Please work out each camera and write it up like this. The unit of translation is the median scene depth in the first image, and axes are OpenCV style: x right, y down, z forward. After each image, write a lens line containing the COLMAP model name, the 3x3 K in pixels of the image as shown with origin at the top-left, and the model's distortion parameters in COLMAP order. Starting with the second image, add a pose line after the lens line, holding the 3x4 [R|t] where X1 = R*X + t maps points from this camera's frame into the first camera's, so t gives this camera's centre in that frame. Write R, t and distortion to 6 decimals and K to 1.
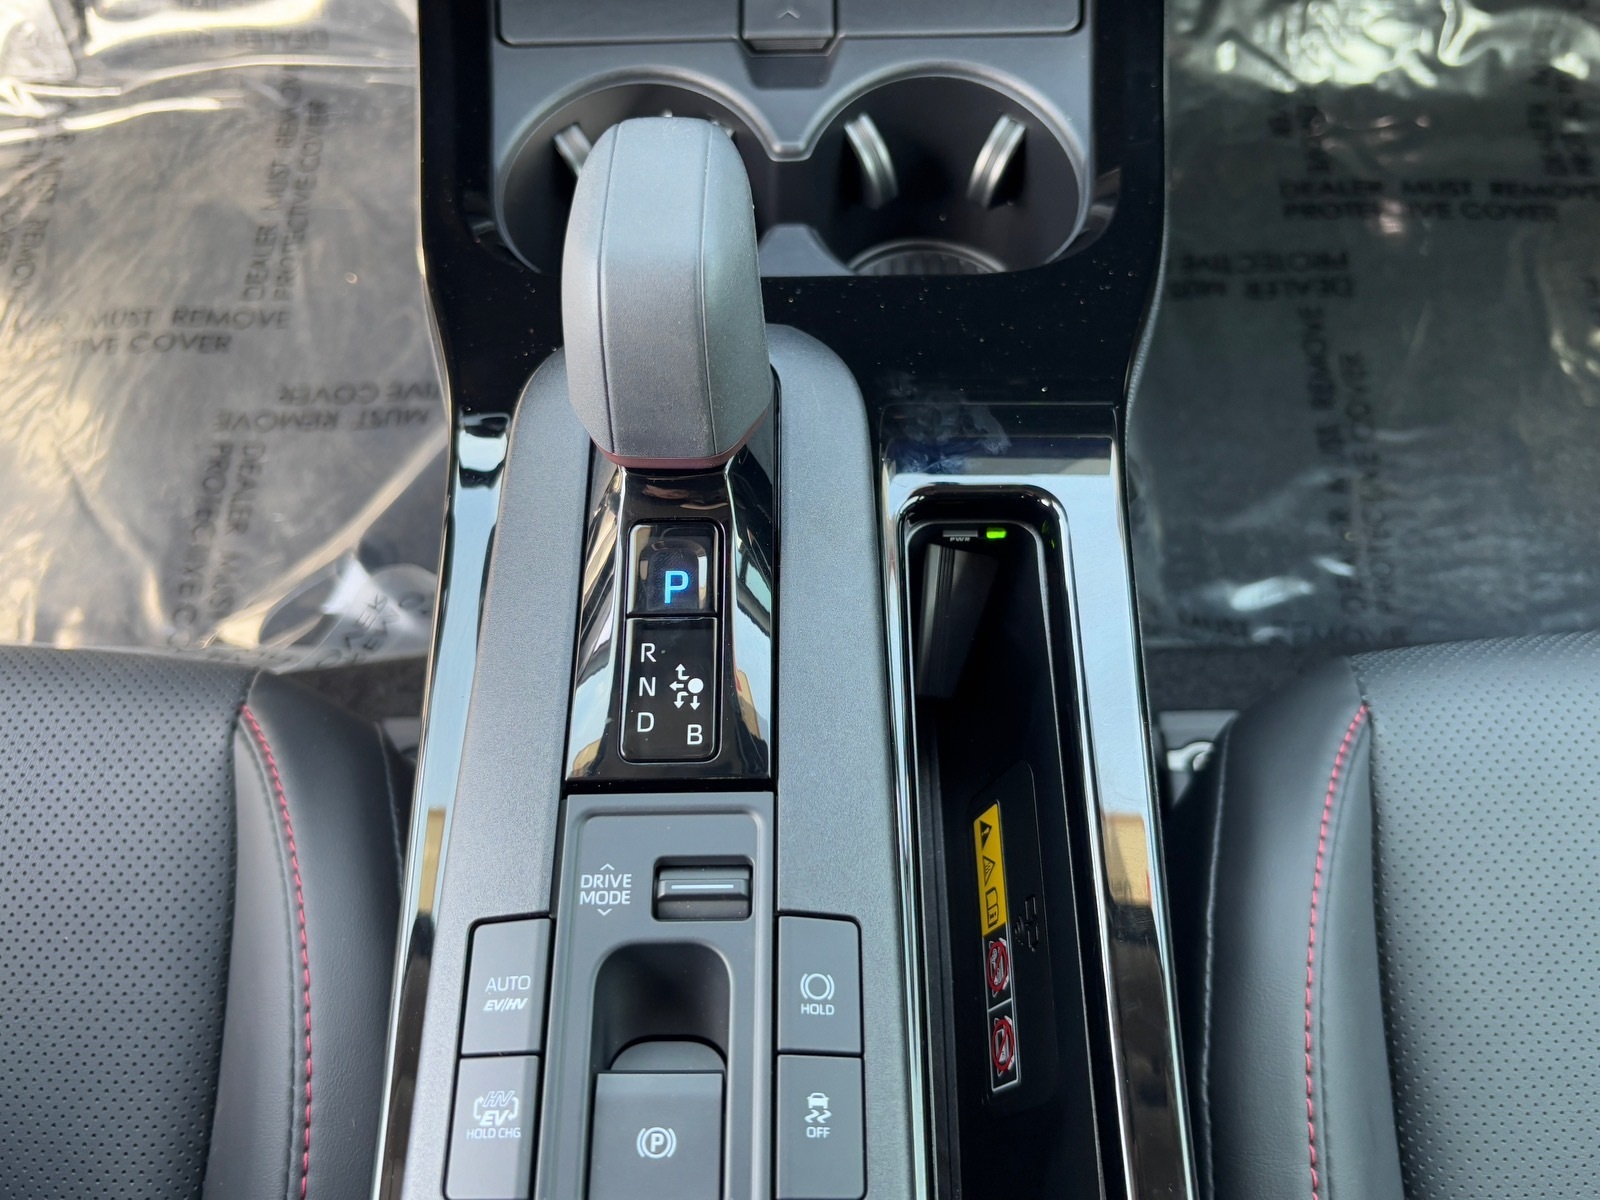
lens RADIAL K [[1412.1, 0, 807.5], [0, 1412.1, 594.9], [0, 0, 1]] dist [0.003918, 0.003027]
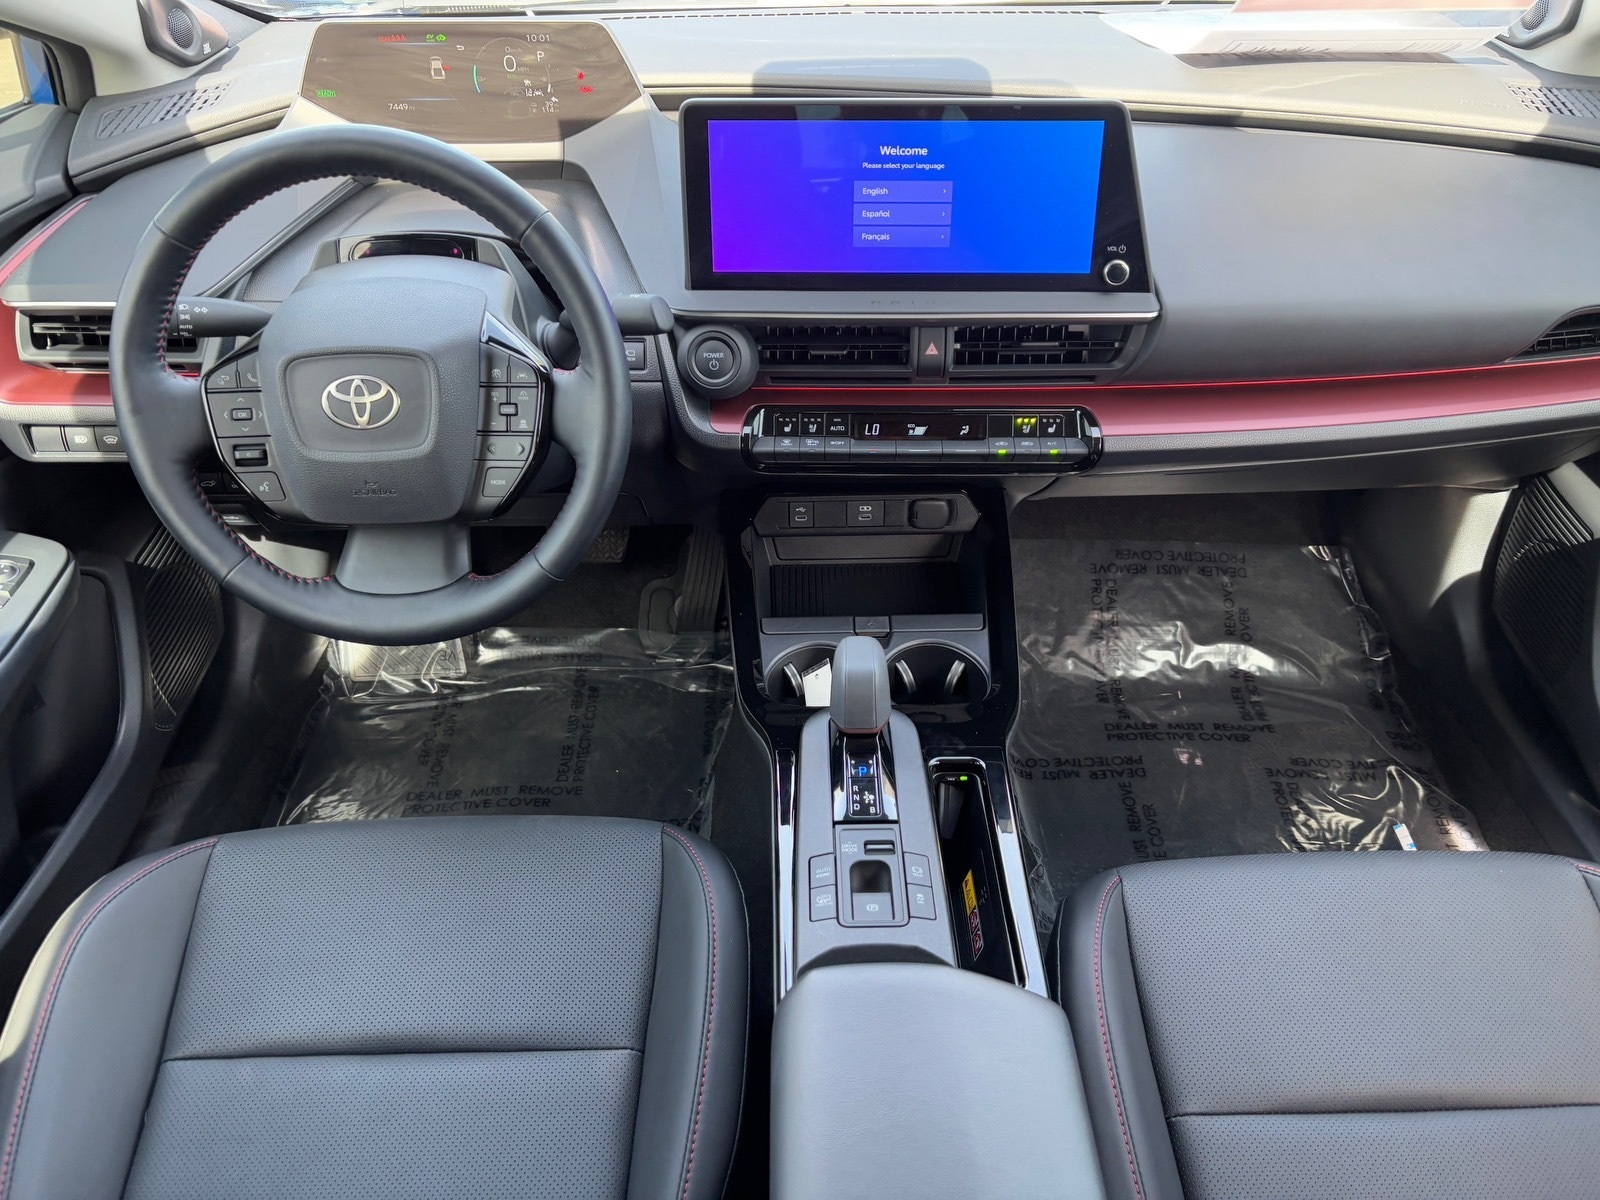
lens RADIAL K [[1223.8, 0, 810.6], [0, 1223.8, 604.1], [0, 0, 1]] dist [0.043190, -0.065444]
pose [[0.999909, 0.001924, 0.013352, -0.087494], [0.004180, 0.896863, -0.442289, 0.305248], [-0.012826, 0.442305, 0.896773, -0.573361]]
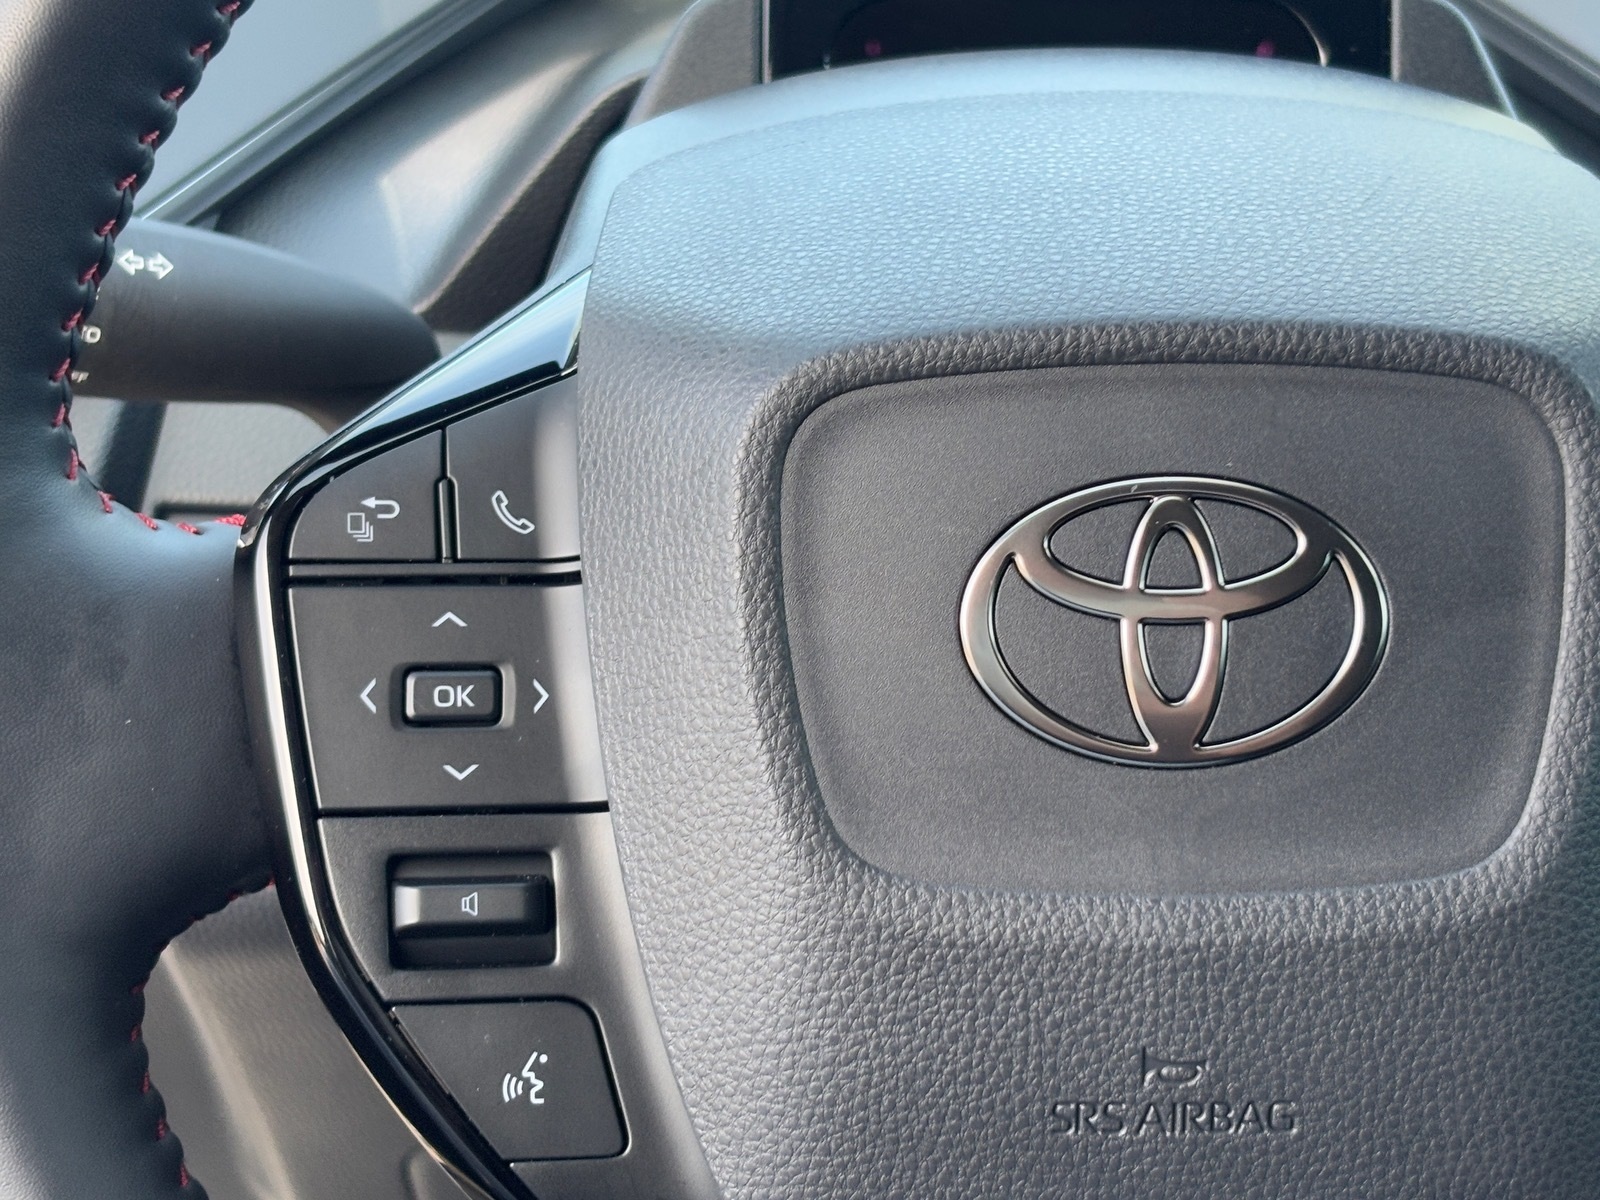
lens RADIAL K [[2713.3, 0, 775.9], [0, 2713.3, 628.9], [0, 0, 1]] dist [0.185948, -1.169867]
pose [[0.999764, 0.020523, 0.007101, -0.483365], [-0.010604, 0.746699, -0.665077, -0.000630], [-0.018952, 0.664845, 0.746741, -0.068293]]
